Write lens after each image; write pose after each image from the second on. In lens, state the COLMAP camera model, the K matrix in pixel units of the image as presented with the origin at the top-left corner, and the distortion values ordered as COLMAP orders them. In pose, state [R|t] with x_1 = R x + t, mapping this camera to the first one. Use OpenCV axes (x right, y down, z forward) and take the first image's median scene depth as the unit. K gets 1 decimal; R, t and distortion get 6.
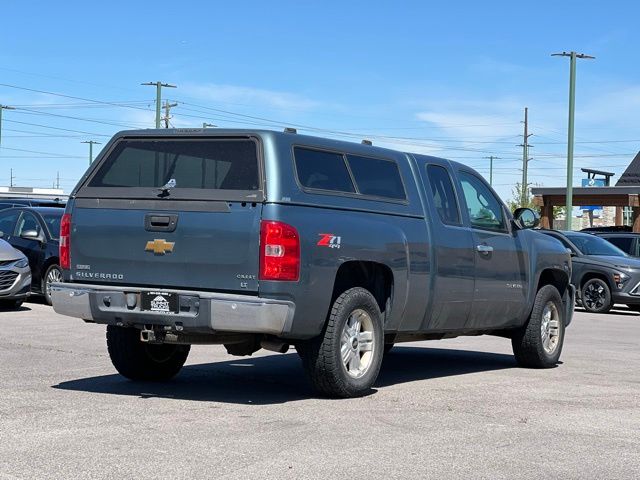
lens RADIAL K [[1437.5, 0, 317.6], [0, 1437.5, 217.7], [0, 0, 1]] dist [0.000507, 3.377370]
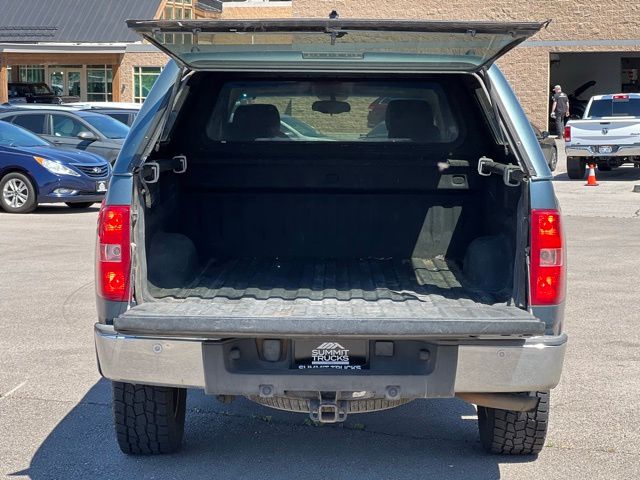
lens RADIAL K [[1429.1, 0, 320.0], [0, 1429.1, 240.0], [0, 0, 1]] dist [0.040813, 1.958088]
pose [[0.867615, -0.077269, 0.491197, -0.396995], [0.017109, 0.991906, 0.125814, -0.060141], [-0.496943, -0.100754, 0.861914, 0.499479]]
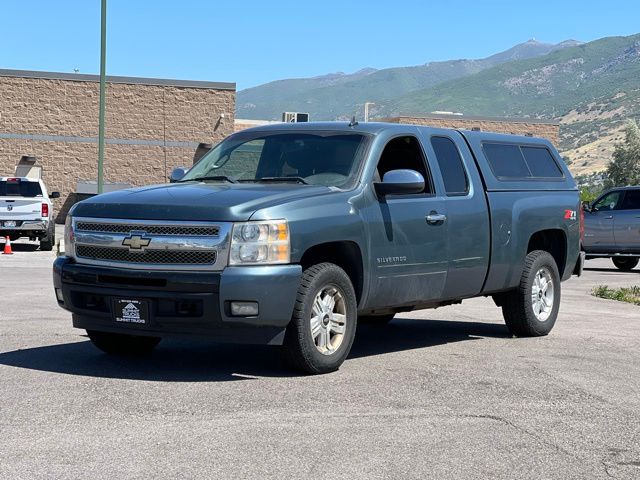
lens RADIAL K [[1426.8, 0, 331.6], [0, 1426.8, 238.1], [0, 0, 1]] dist [0.044502, 2.524410]
pose [[0.476585, -0.031990, 0.878546, -1.139705], [-0.030450, 0.998137, 0.052863, -0.026990], [-0.878601, -0.051946, 0.474723, 0.499874]]
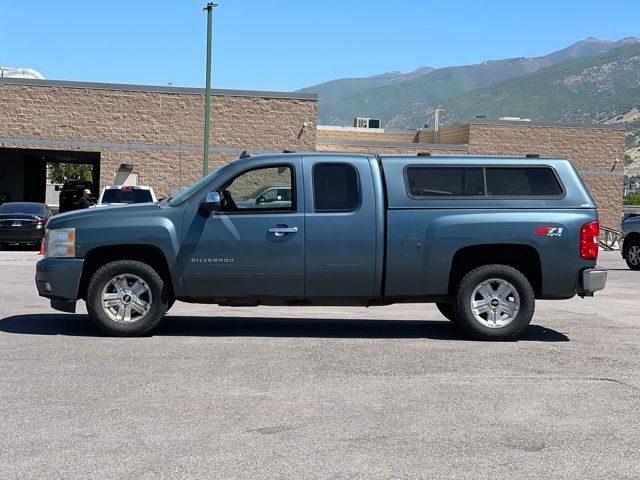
lens RADIAL K [[1429.1, 0, 320.0], [0, 1429.1, 240.0], [0, 0, 1]] dist [0.040813, 1.958088]
pose [[0.517781, -0.033097, 0.854872, -1.495423], [-0.028682, 0.998018, 0.056011, -0.054401], [-0.855032, -0.053521, 0.515806, 0.409365]]
